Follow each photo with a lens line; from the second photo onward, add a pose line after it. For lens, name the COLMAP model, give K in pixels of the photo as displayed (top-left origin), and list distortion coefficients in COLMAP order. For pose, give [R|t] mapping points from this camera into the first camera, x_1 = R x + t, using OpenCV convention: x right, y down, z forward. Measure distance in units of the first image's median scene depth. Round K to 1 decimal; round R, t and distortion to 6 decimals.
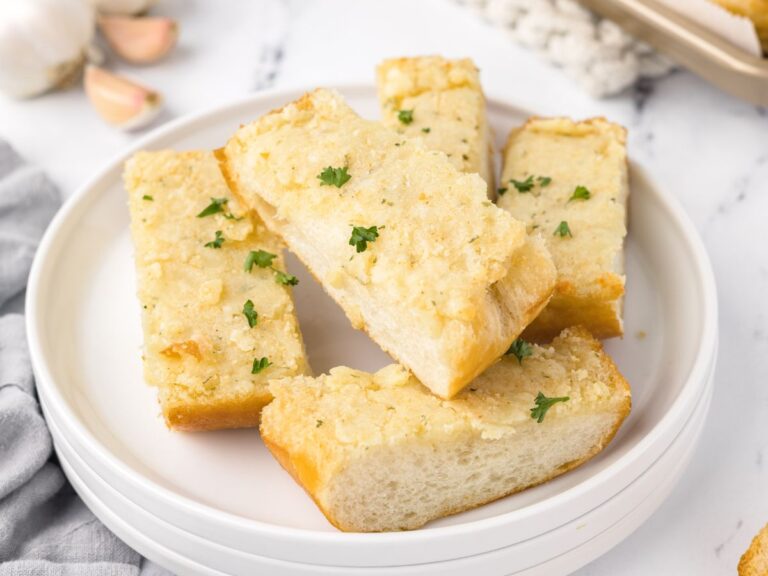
lens RADIAL K [[1868.0, 0, 384.0], [0, 1868.0, 288.0], [0, 0, 1]] dist [-0.076887, -0.005403]
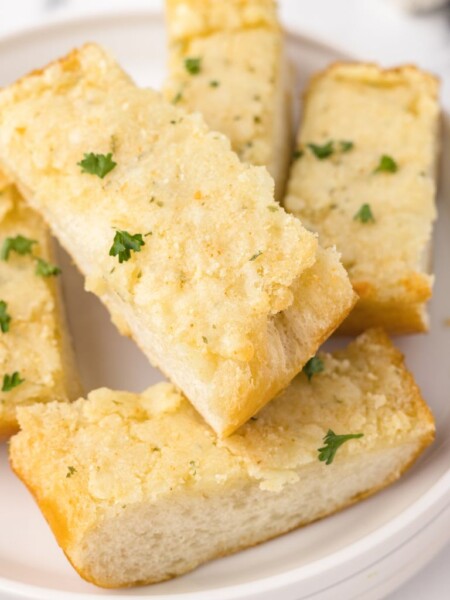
lens RADIAL K [[1459.4, 0, 225.0], [0, 1459.4, 300.0], [0, 0, 1]] dist [-0.076887, -0.005403]
pose [[0.999870, 0.015242, -0.005352, 0.037764], [-0.014068, 0.984418, 0.175278, -0.120336], [0.007940, -0.175180, 0.984504, 0.345937]]
